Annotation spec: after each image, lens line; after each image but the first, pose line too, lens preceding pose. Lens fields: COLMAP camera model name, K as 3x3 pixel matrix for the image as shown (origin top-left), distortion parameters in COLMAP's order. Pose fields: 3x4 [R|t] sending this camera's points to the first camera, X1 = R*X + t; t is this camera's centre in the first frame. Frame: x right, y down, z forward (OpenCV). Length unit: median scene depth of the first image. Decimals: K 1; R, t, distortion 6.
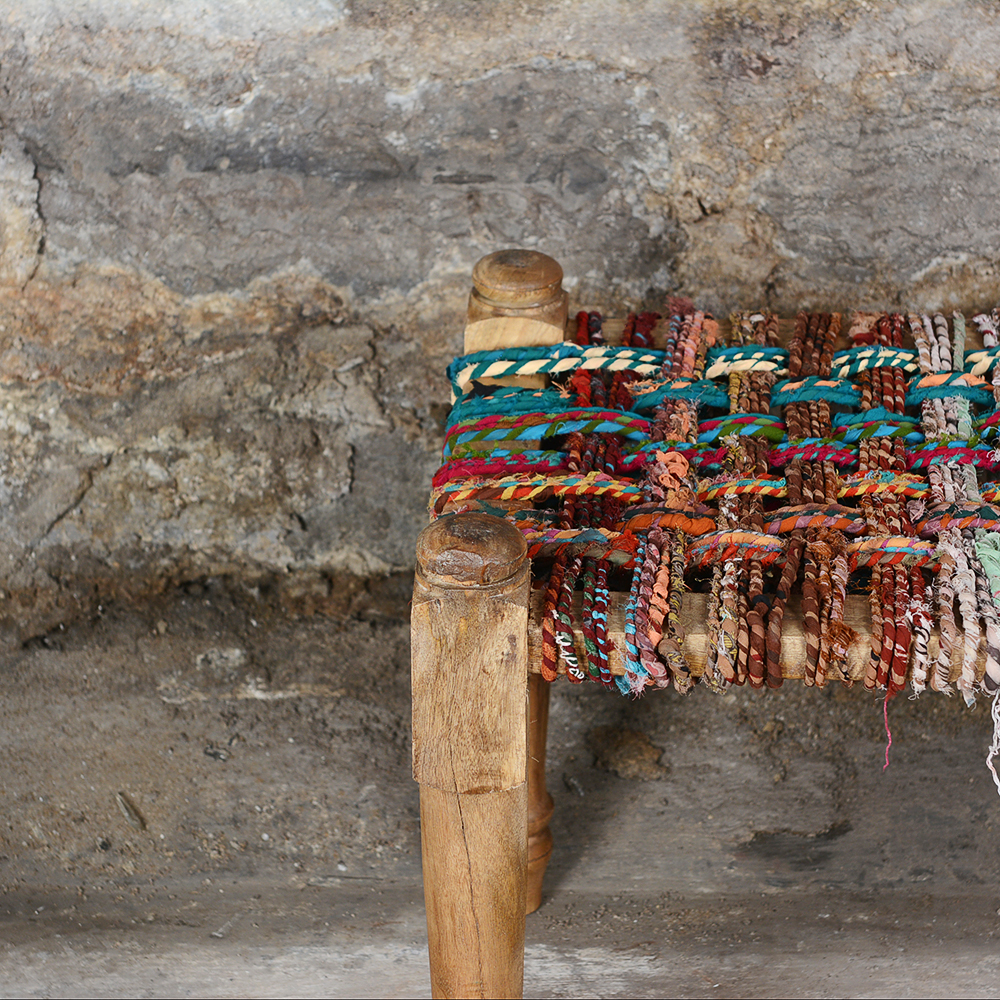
lens RADIAL K [[3433.6, 0, 501.1], [0, 3433.6, 499.8], [0, 0, 1]] dist [0.091069, 0.000000]
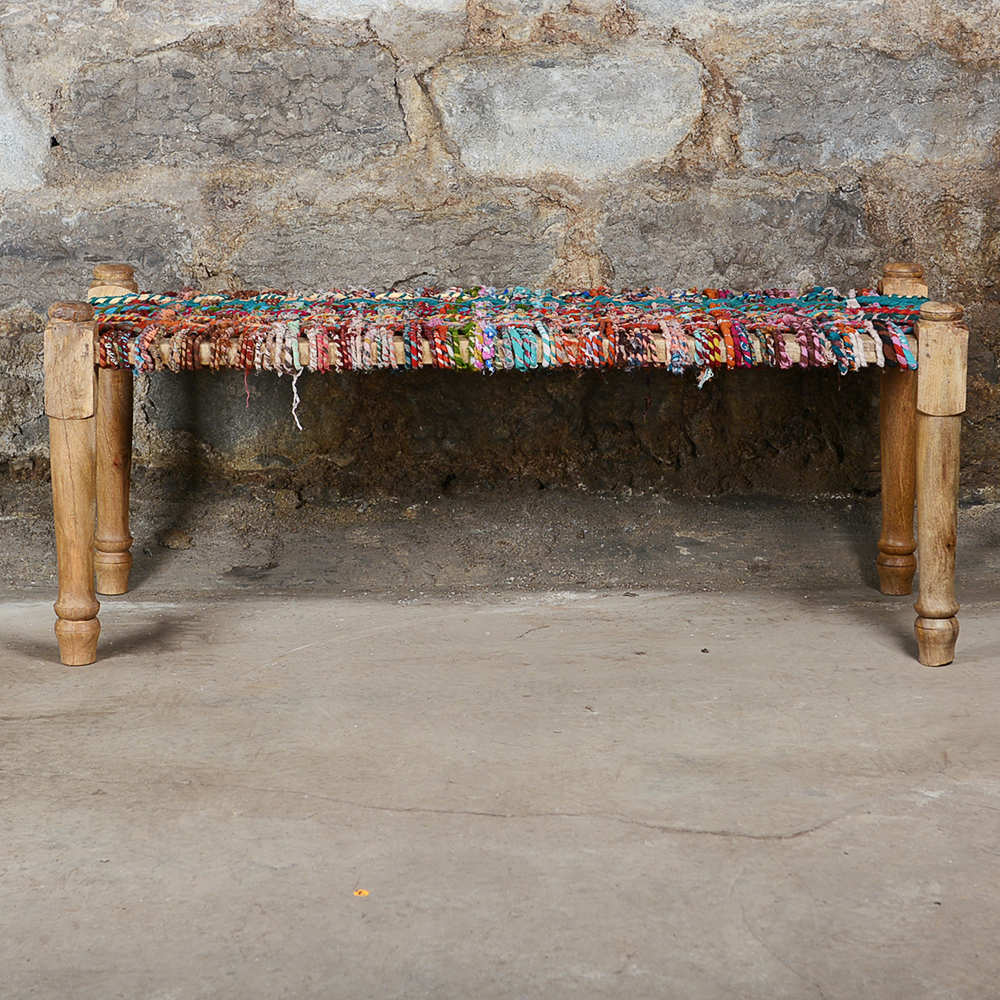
lens RADIAL K [[2757.0, 0, 499.0], [0, 2757.0, 500.2], [0, 0, 1]] dist [-0.014319, 0.000000]
pose [[0.997944, 0.006579, 0.063760, 0.134237], [0.009891, 0.966998, -0.254592, 0.508280], [-0.063331, 0.254699, 0.964944, -0.668701]]
